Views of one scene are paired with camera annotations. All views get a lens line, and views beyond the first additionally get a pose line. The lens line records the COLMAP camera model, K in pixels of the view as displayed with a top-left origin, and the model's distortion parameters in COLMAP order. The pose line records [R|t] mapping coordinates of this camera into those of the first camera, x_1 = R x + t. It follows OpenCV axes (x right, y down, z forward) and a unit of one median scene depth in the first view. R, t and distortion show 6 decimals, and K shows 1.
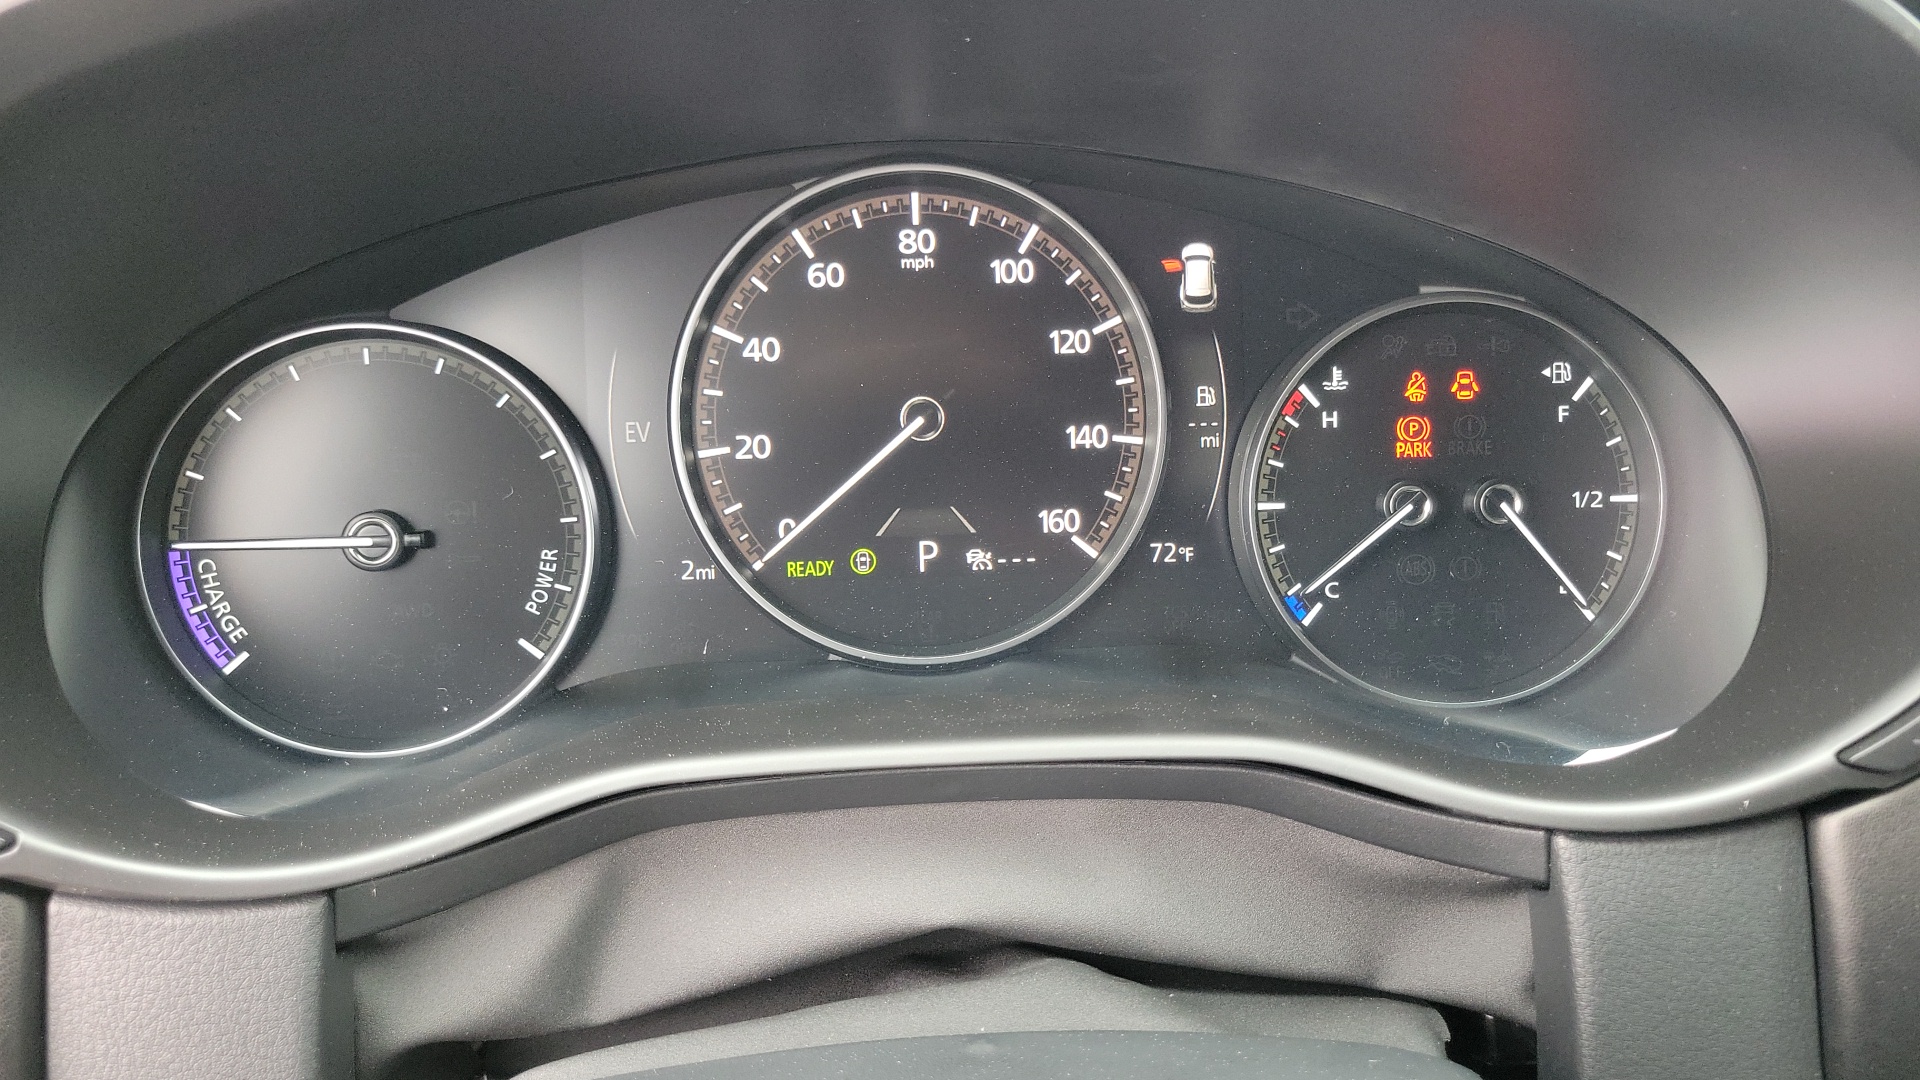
lens RADIAL K [[1468.6, 0, 962.4], [0, 1468.6, 544.7], [0, 0, 1]] dist [0.003181, -0.001405]
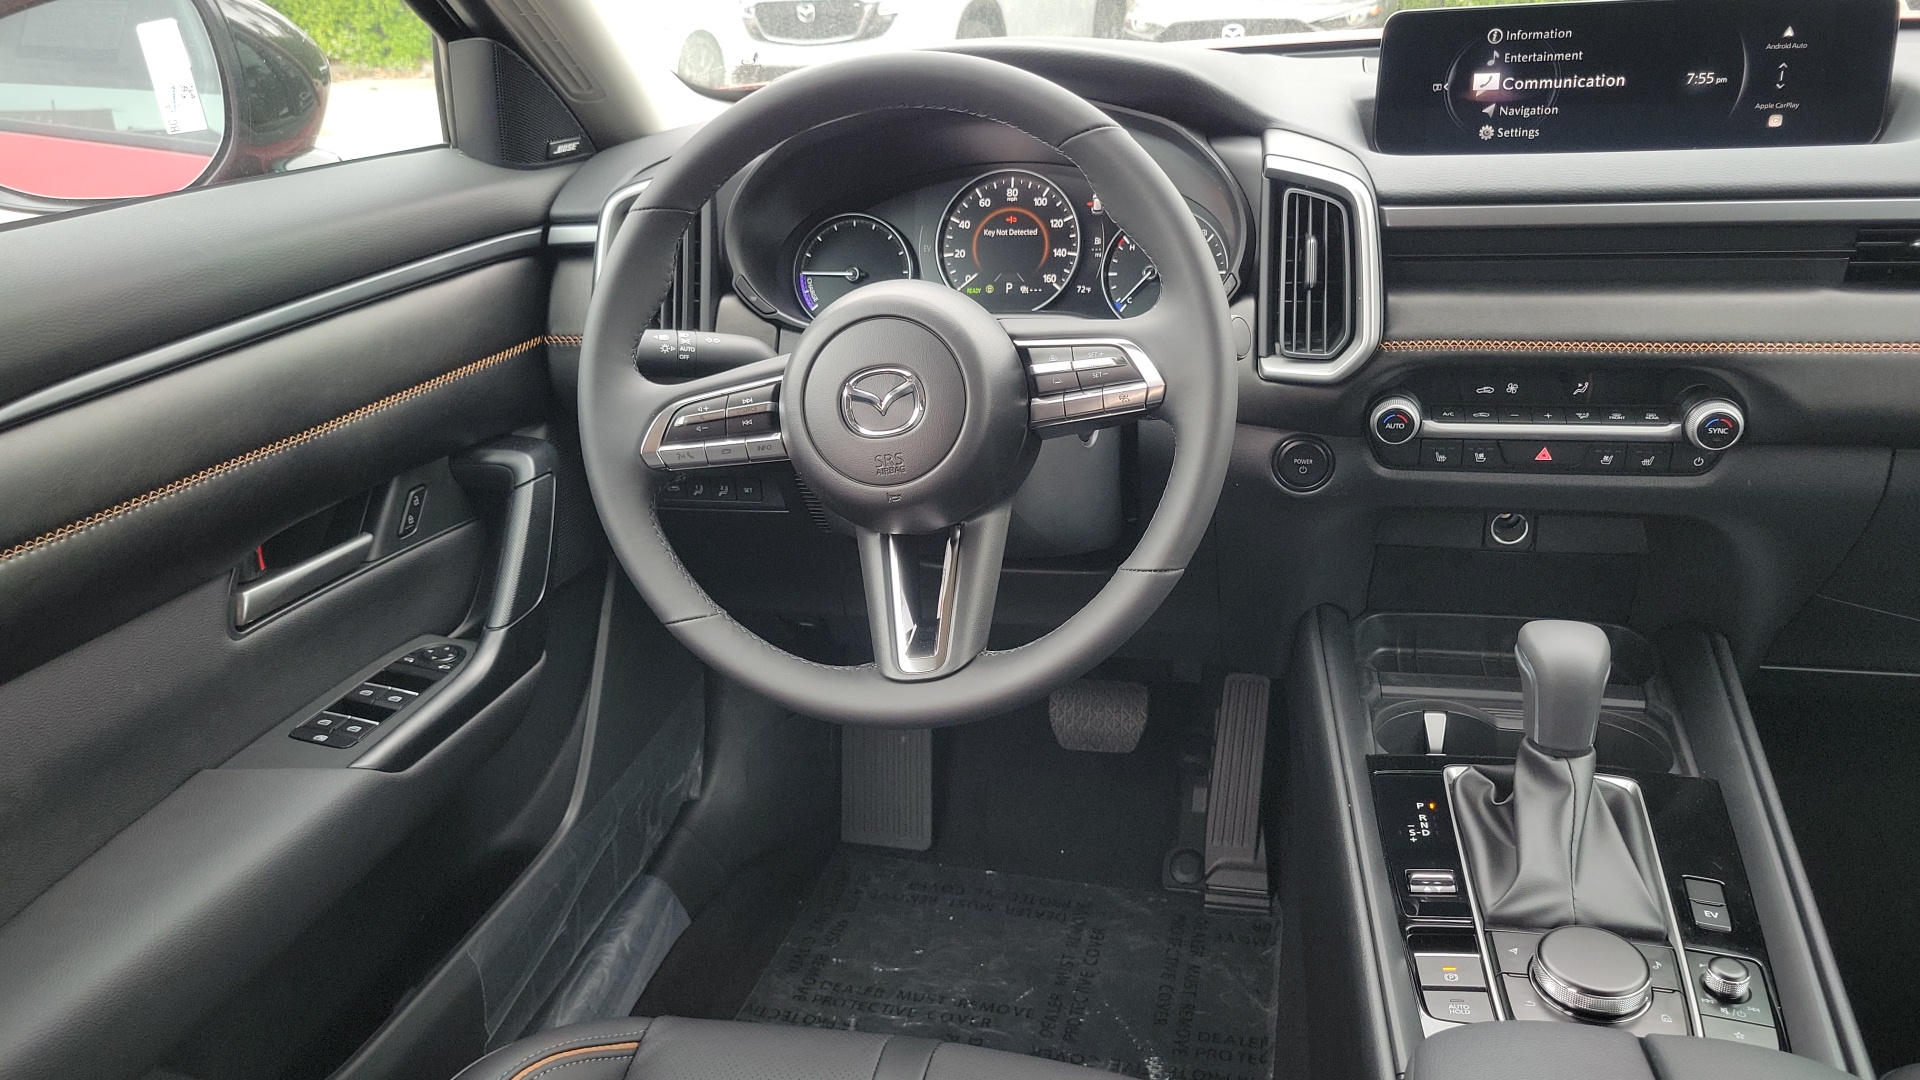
lens RADIAL K [[1429.8, 0, 950.6], [0, 1429.8, 546.2], [0, 0, 1]] dist [0.043014, -0.027130]
pose [[0.954439, 0.069709, -0.290149, 0.830207], [-0.076406, 0.997007, -0.011804, 0.638317], [0.288457, 0.033435, 0.956909, -2.109303]]
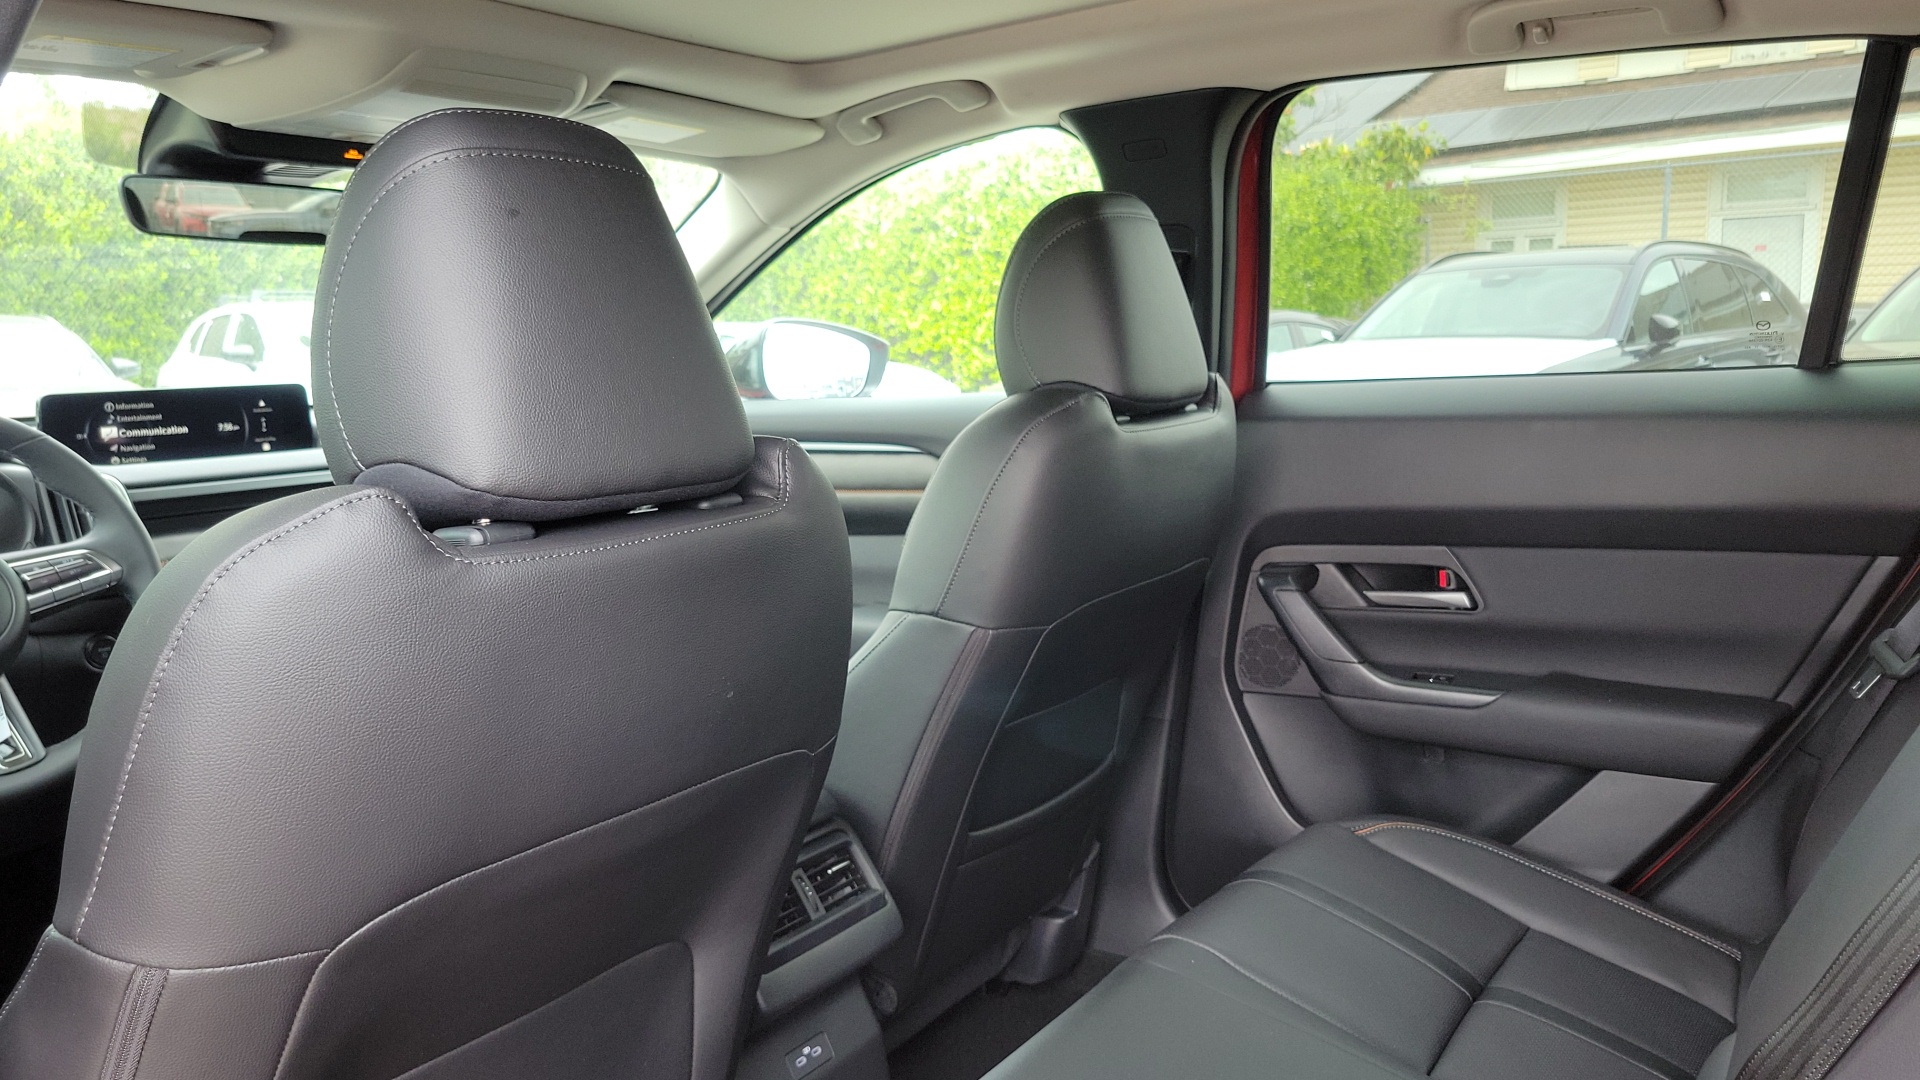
lens RADIAL K [[1455.3, 0, 950.0], [0, 1455.3, 540.6], [0, 0, 1]] dist [0.014972, -0.001235]
pose [[0.618713, -0.114742, 0.777193, -1.224850], [0.339367, 0.931250, -0.132679, 1.577397], [-0.708537, 0.345844, 0.615116, -4.036701]]
